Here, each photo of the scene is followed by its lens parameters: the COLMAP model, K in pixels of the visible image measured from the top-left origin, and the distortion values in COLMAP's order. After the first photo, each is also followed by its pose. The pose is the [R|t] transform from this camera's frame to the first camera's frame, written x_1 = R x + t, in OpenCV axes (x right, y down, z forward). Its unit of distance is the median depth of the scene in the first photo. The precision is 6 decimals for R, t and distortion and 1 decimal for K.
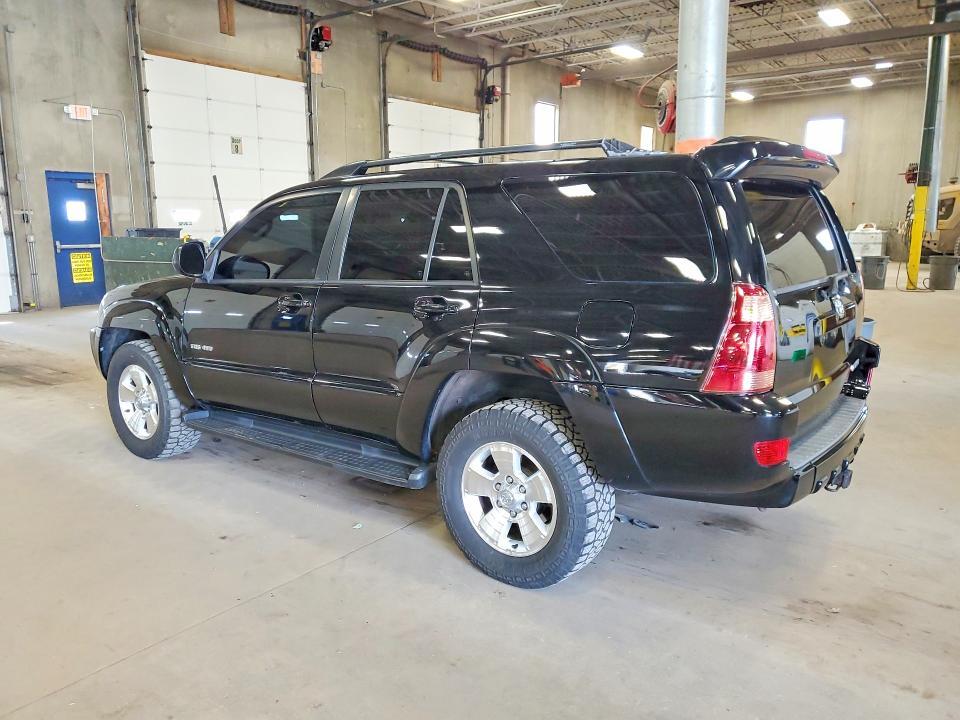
lens RADIAL K [[787.8, 0, 484.4], [0, 787.8, 370.1], [0, 0, 1]] dist [-0.000246, -0.005779]
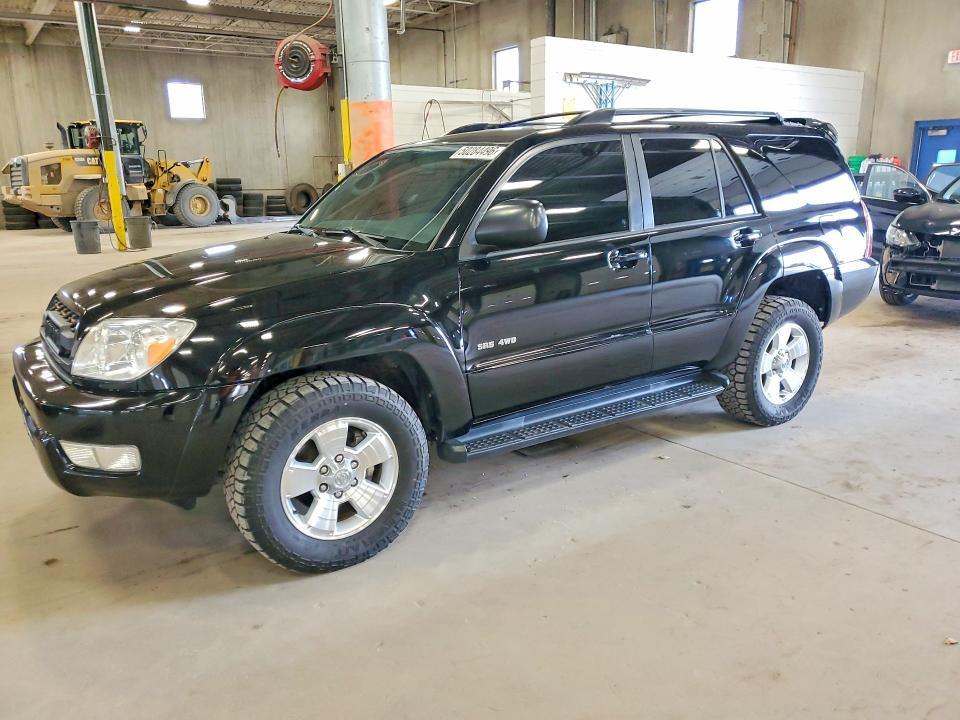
lens RADIAL K [[733.5, 0, 479.6], [0, 733.5, 359.1], [0, 0, 1]] dist [0.012674, -0.000192]
pose [[0.289437, -0.229679, 0.929233, -0.711213], [0.192270, 0.964950, 0.178619, -0.099079], [-0.937688, 0.126964, 0.323452, 0.561220]]
